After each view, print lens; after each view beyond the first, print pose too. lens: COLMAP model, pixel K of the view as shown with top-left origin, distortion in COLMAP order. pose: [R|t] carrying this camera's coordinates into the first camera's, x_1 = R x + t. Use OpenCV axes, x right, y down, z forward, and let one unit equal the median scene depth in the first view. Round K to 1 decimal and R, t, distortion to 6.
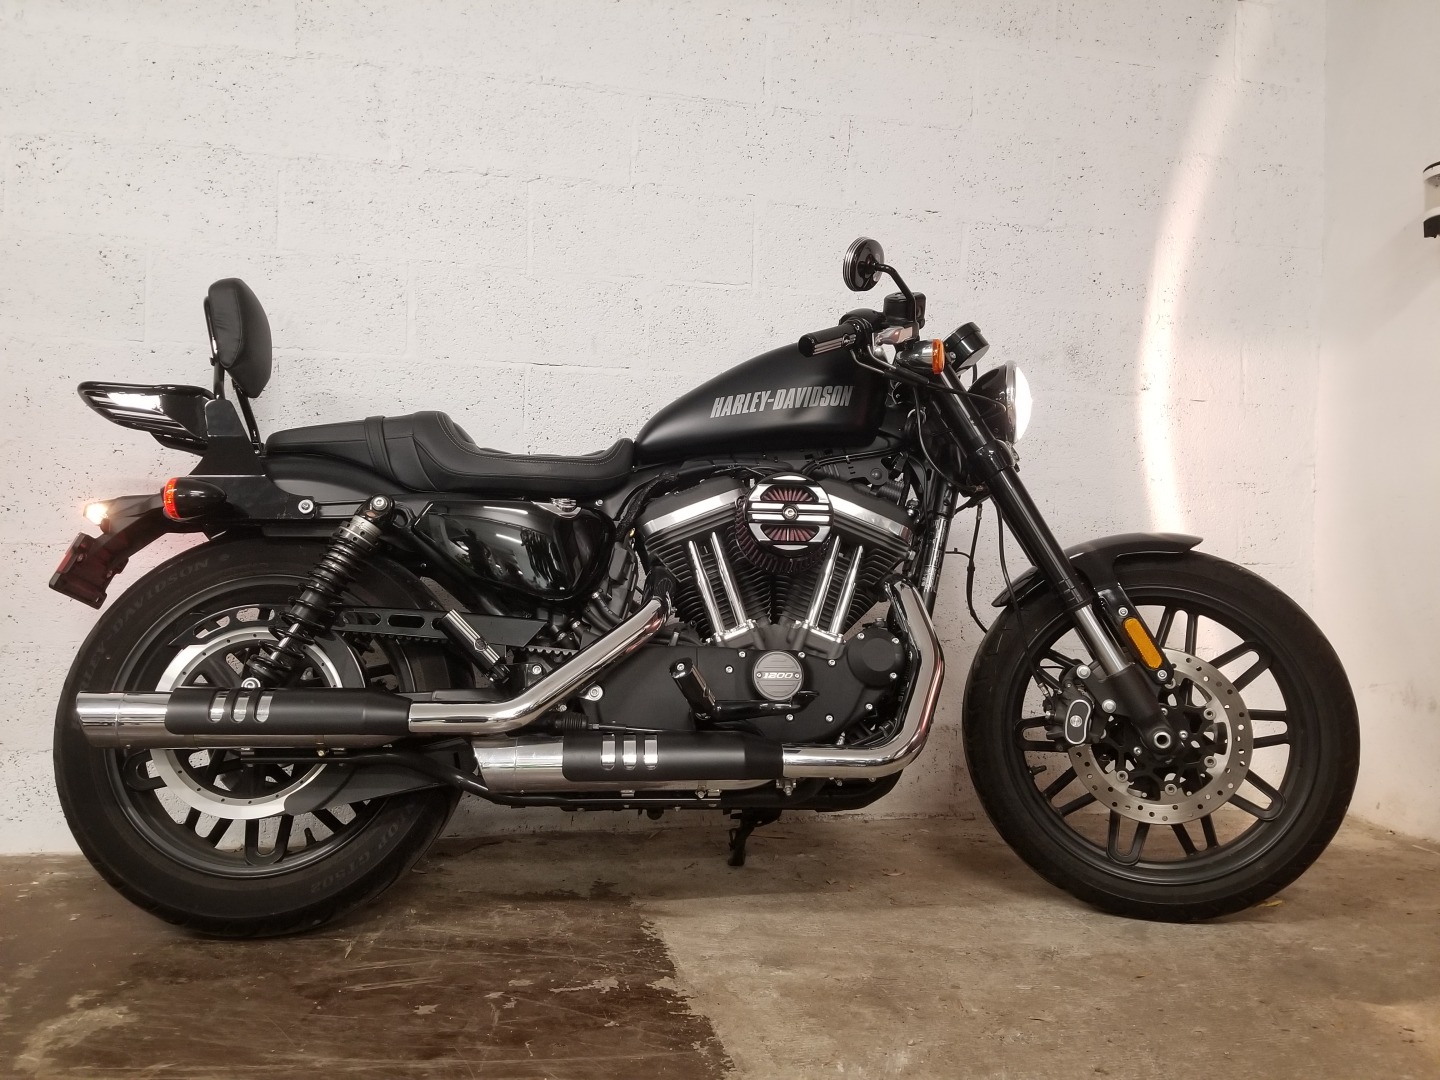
lens RADIAL K [[1086.7, 0, 782.7], [0, 1086.7, 532.4], [0, 0, 1]] dist [0.032093, -0.059336]
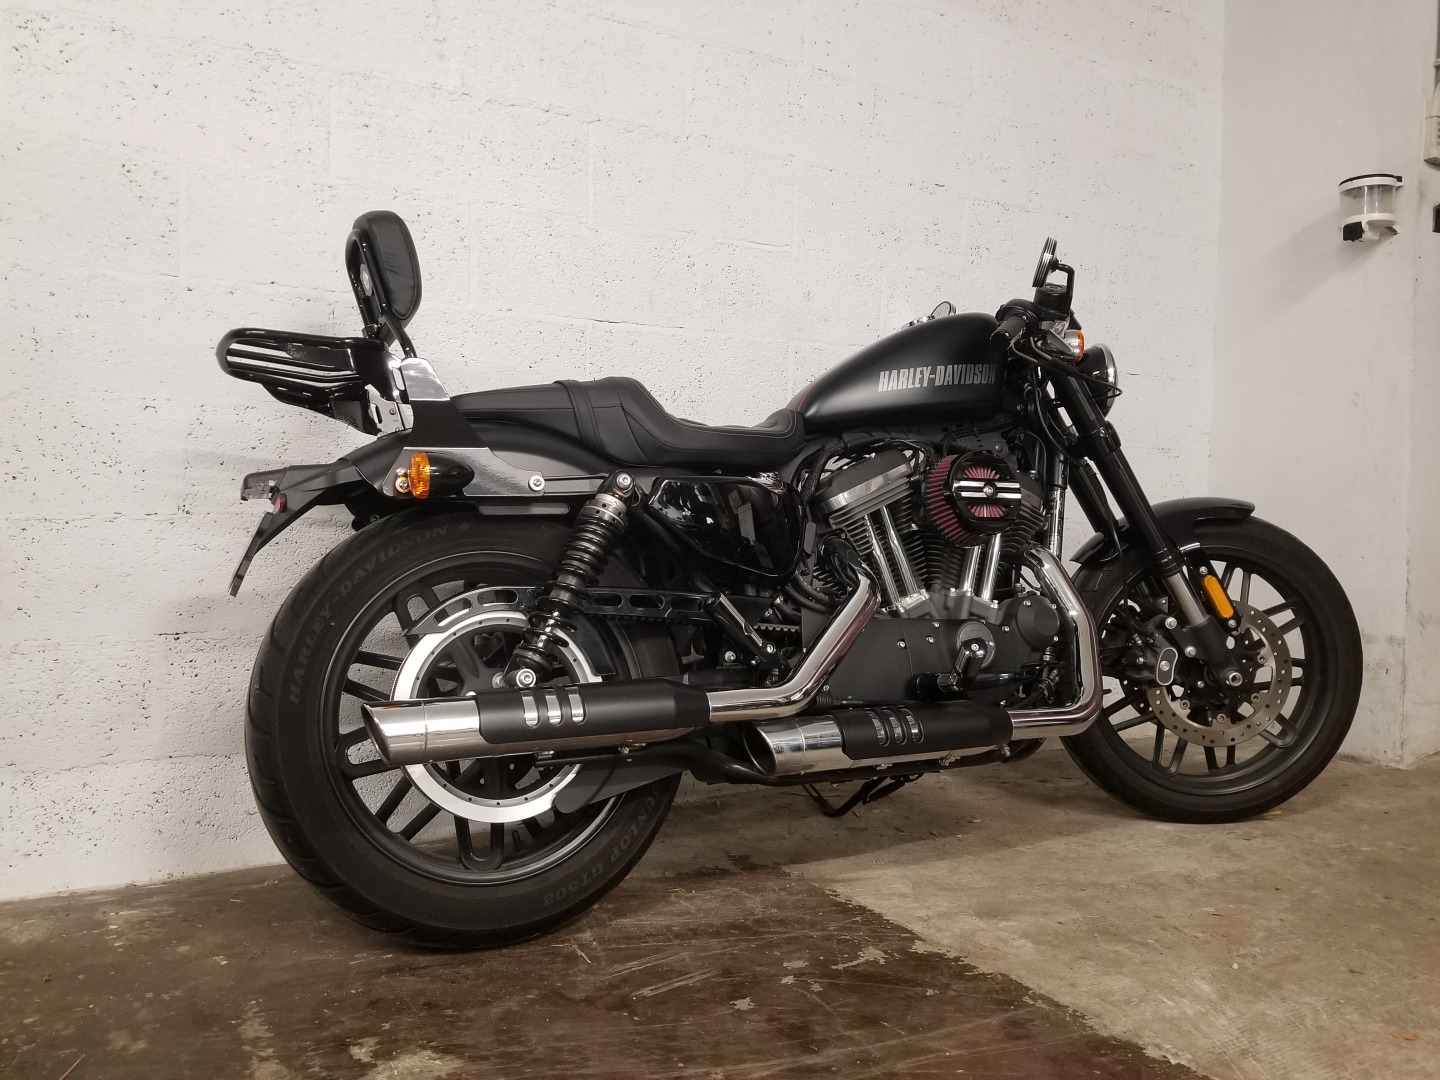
lens RADIAL K [[1096.5, 0, 716.0], [0, 1096.5, 516.2], [0, 0, 1]] dist [0.026074, -0.055835]
pose [[0.954527, -0.010304, 0.297947, -0.518239], [-0.003302, 0.998976, 0.045129, -0.035496], [-0.298106, -0.044061, 0.953515, 0.070163]]
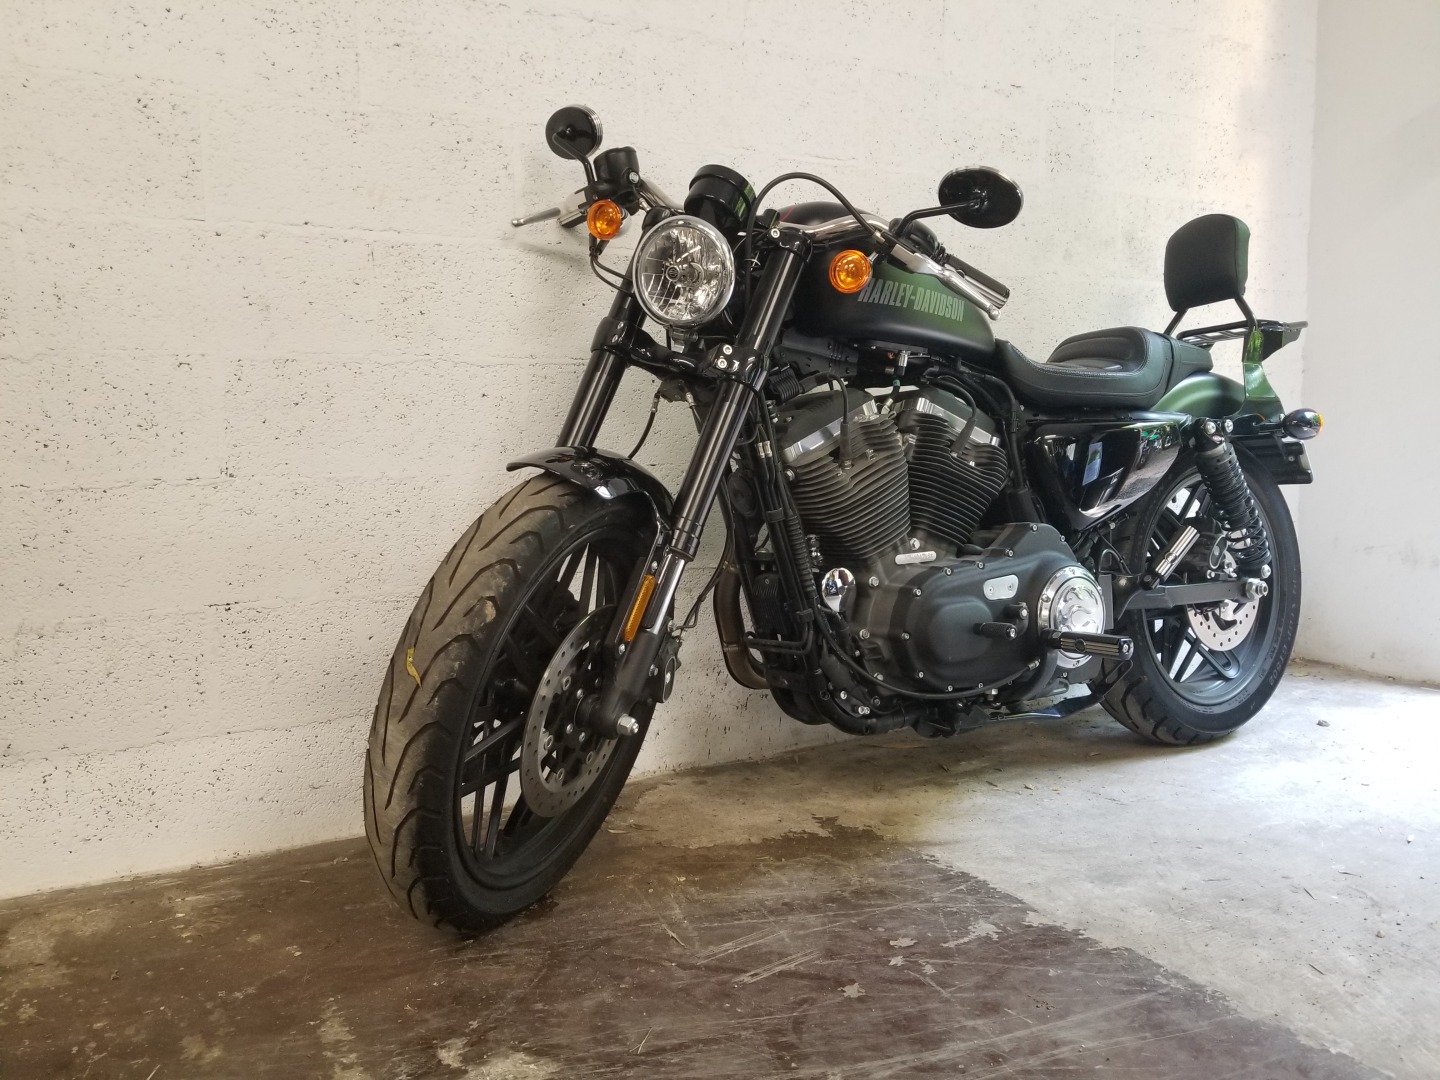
lens RADIAL K [[1096.5, 0, 716.0], [0, 1096.5, 516.2], [0, 0, 1]] dist [0.026074, -0.055835]
pose [[0.962865, -0.059365, 0.263377, -0.529766], [0.031438, 0.993543, 0.109010, -0.046857], [-0.268148, -0.096681, 0.958514, 0.154489]]
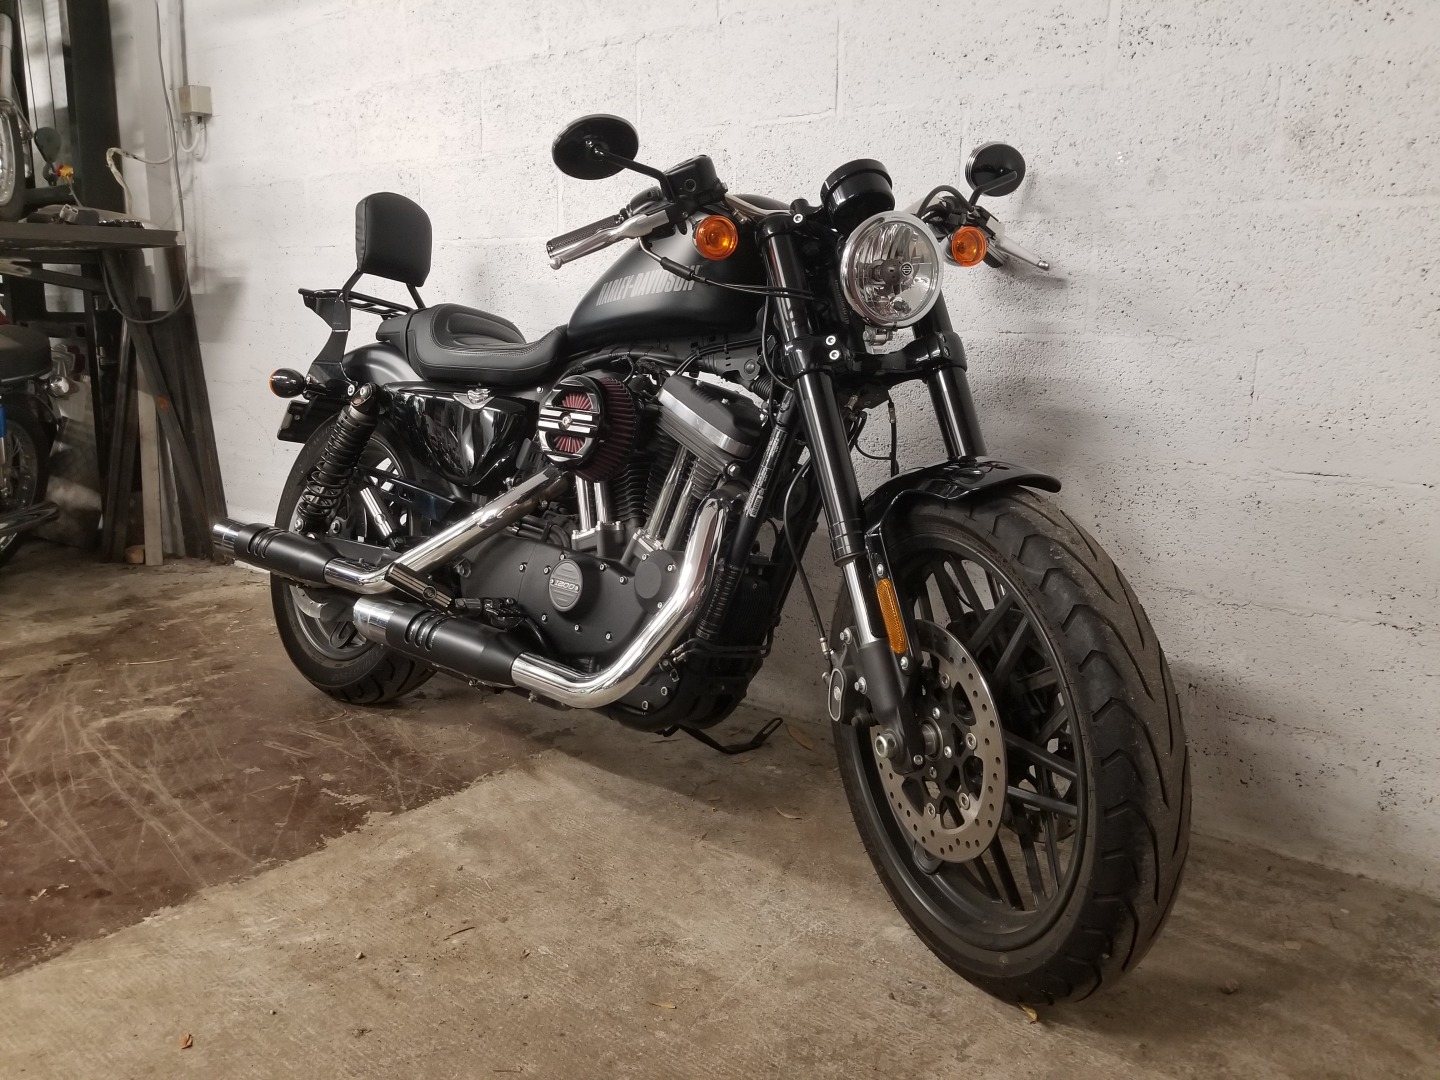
lens RADIAL K [[1072.5, 0, 670.7], [0, 1072.5, 507.5], [0, 0, 1]] dist [0.030546, -0.066565]
pose [[0.627886, 0.130732, -0.767248, 0.745310], [0.021140, 0.982564, 0.184720, -0.108359], [0.778019, -0.132202, 0.614174, 0.459308]]
